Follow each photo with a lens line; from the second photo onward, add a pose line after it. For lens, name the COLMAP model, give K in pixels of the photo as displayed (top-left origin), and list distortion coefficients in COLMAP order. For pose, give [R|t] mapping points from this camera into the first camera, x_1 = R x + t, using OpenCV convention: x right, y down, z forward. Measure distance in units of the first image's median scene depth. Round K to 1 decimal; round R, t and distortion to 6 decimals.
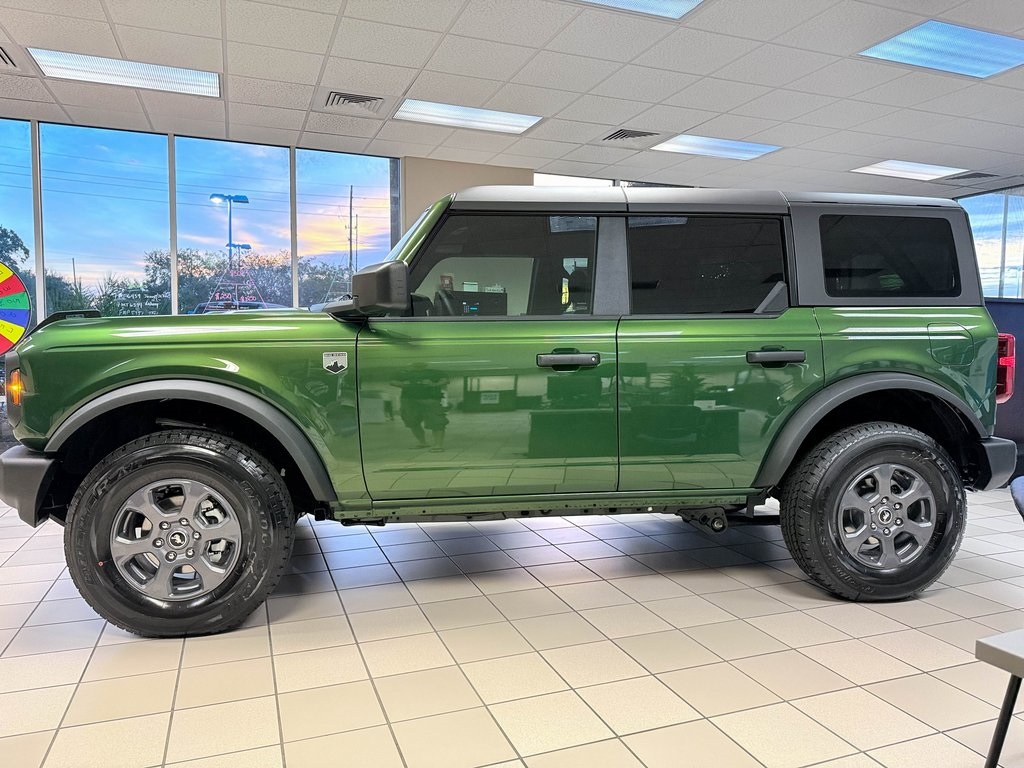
lens RADIAL K [[727.8, 0, 512.0], [0, 727.8, 384.0], [0, 0, 1]] dist [0.007141, -0.000278]
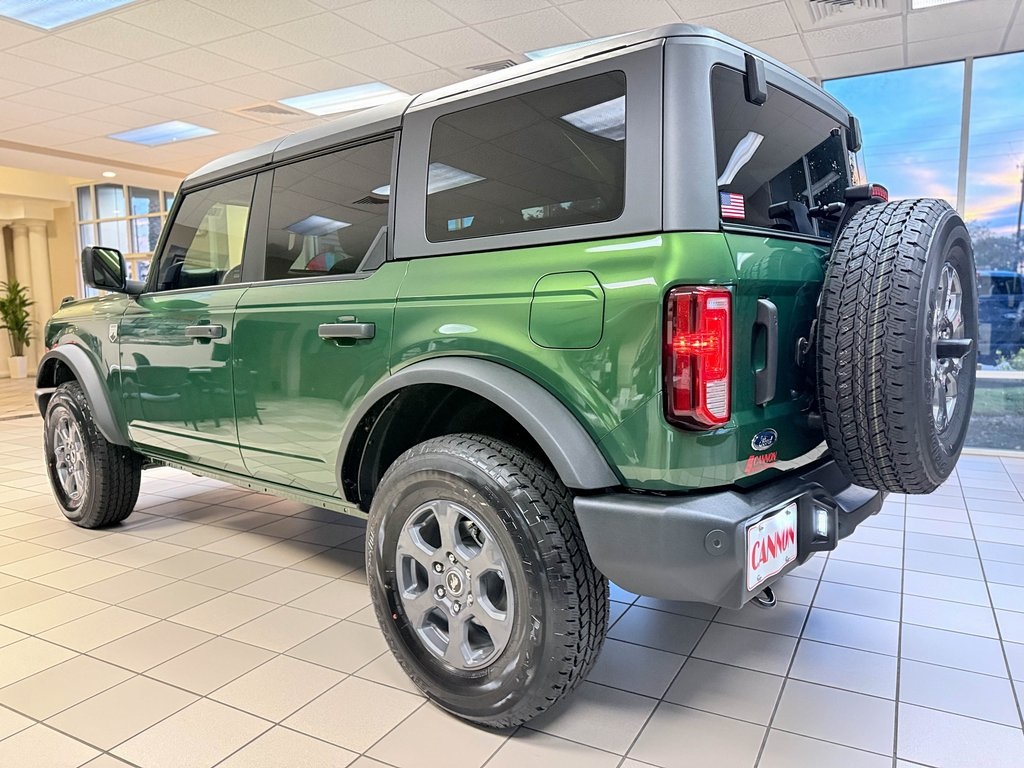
lens RADIAL K [[727.8, 0, 512.0], [0, 727.8, 384.0], [0, 0, 1]] dist [0.007141, -0.000278]
pose [[0.651274, 0.061654, -0.756334, 1.014438], [-0.026401, 0.997932, 0.058614, -0.031166], [0.758384, -0.018205, 0.651554, 0.624274]]
